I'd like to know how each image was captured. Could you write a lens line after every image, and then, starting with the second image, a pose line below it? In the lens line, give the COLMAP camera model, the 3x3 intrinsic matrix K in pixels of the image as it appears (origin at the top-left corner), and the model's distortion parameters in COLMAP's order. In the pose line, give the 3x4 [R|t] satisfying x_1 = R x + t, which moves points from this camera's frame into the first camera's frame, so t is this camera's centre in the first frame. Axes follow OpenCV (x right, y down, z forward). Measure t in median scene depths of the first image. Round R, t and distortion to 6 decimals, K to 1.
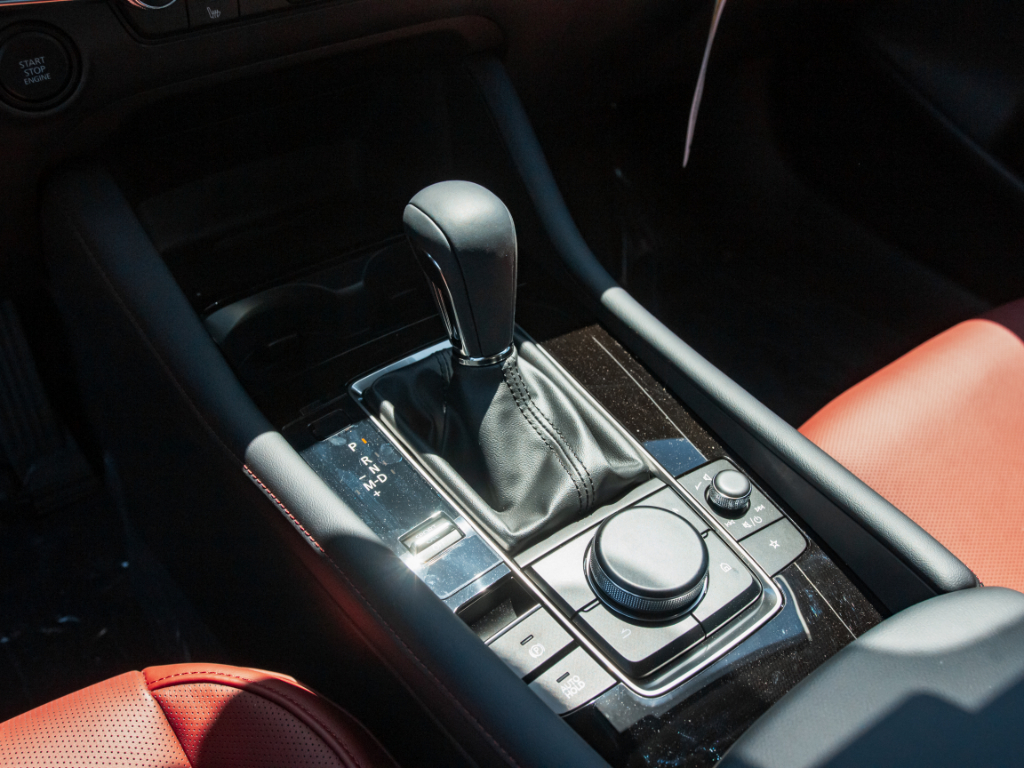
lens RADIAL K [[815.3, 0, 512.0], [0, 815.3, 384.0], [0, 0, 1]] dist [-0.094675, 0.003315]
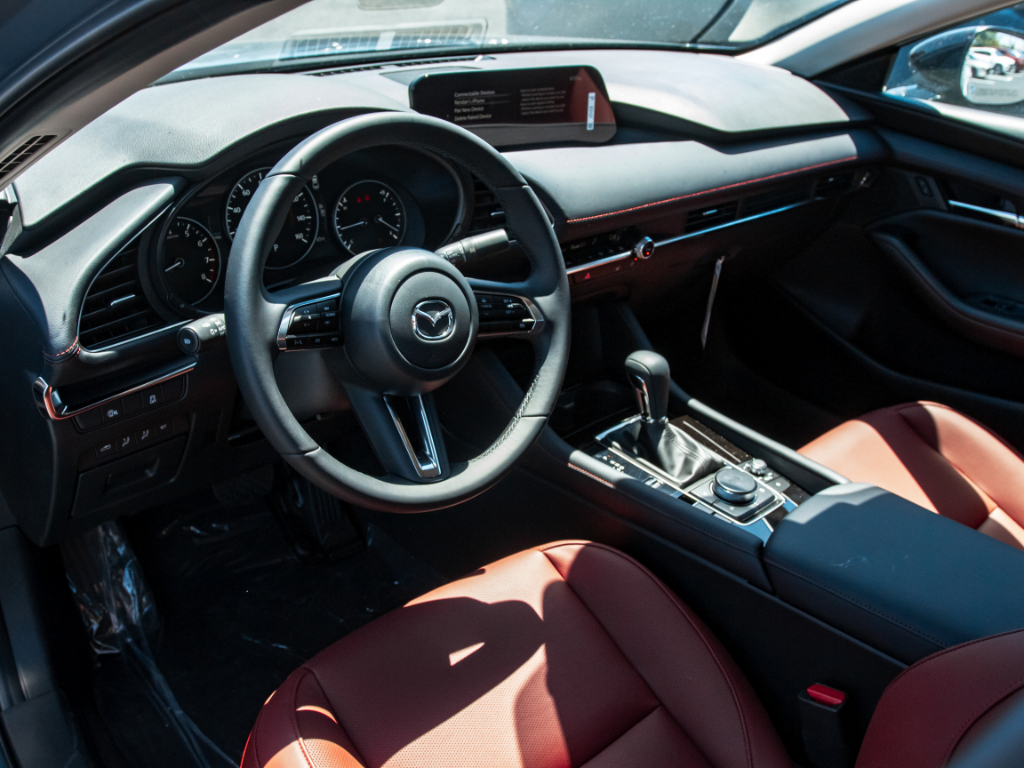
lens RADIAL K [[815.3, 0, 512.0], [0, 815.3, 384.0], [0, 0, 1]] dist [-0.094675, 0.003315]
pose [[0.995060, -0.023930, 0.096344, -0.731322], [0.047734, 0.966288, -0.252998, 0.482397], [-0.087042, 0.256347, 0.962658, -1.427047]]
